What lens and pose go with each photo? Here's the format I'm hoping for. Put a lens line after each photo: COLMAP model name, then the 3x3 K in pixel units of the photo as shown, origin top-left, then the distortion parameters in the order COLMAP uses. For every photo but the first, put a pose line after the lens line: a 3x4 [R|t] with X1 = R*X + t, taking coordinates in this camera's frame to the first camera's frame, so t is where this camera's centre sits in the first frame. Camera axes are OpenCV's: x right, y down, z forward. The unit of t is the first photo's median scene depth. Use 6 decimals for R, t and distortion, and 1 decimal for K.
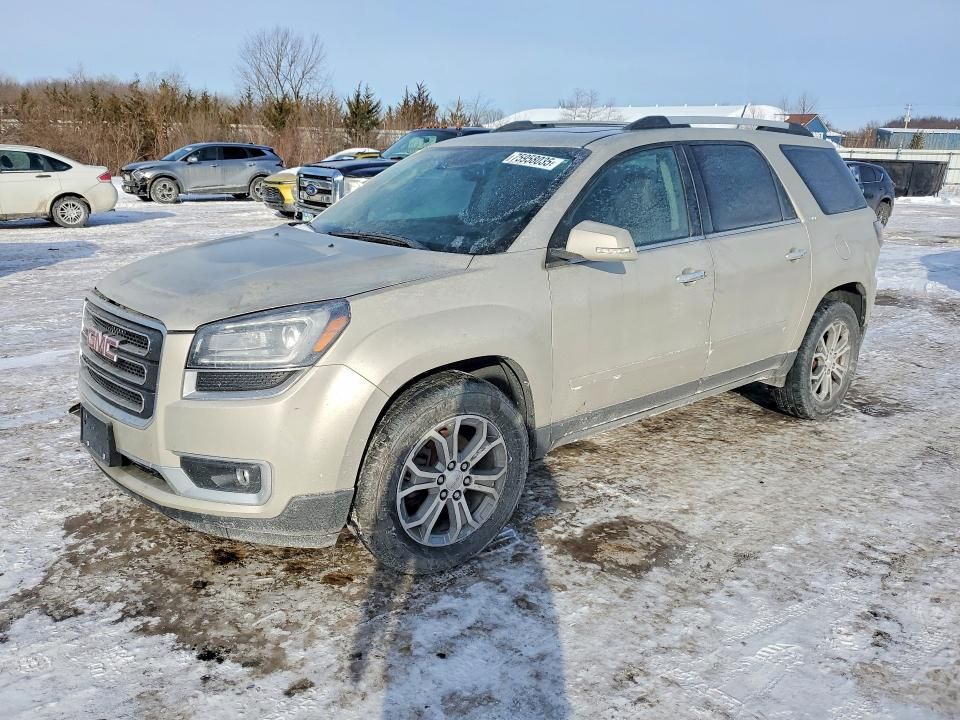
lens RADIAL K [[772.6, 0, 480.0], [0, 772.6, 360.0], [0, 0, 1]] dist [-0.002296, 0.003935]
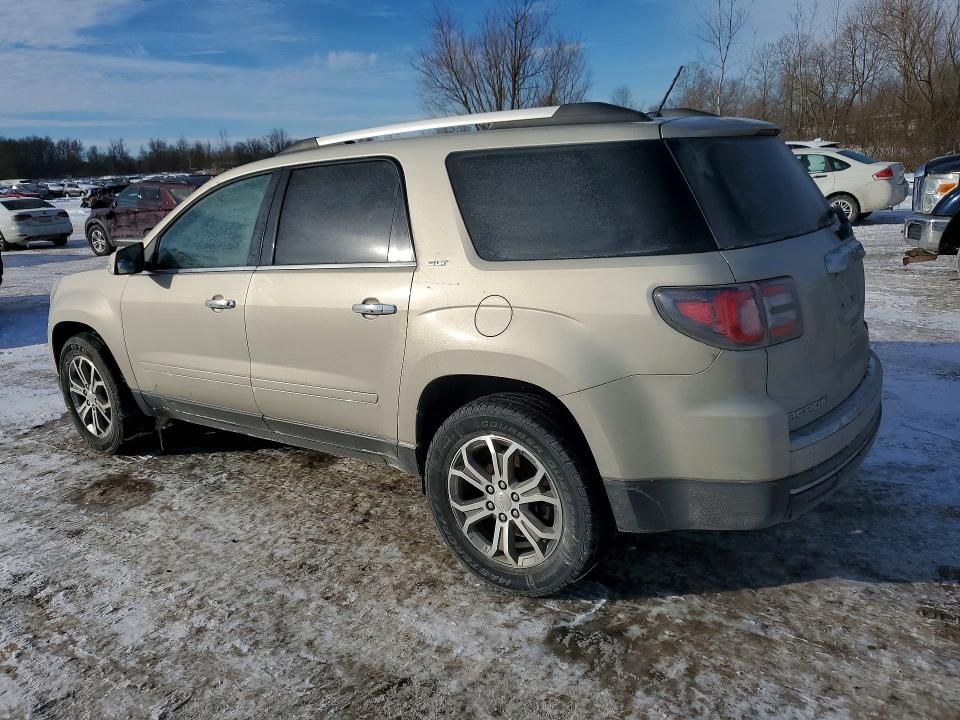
lens RADIAL K [[798.6, 0, 485.0], [0, 798.6, 360.4], [0, 0, 1]] dist [0.017033, 0.003450]
pose [[0.204765, 0.198617, -0.958448, 1.067990], [-0.187507, 0.969021, 0.160749, -0.211450], [0.960683, 0.146800, 0.235663, 0.853920]]
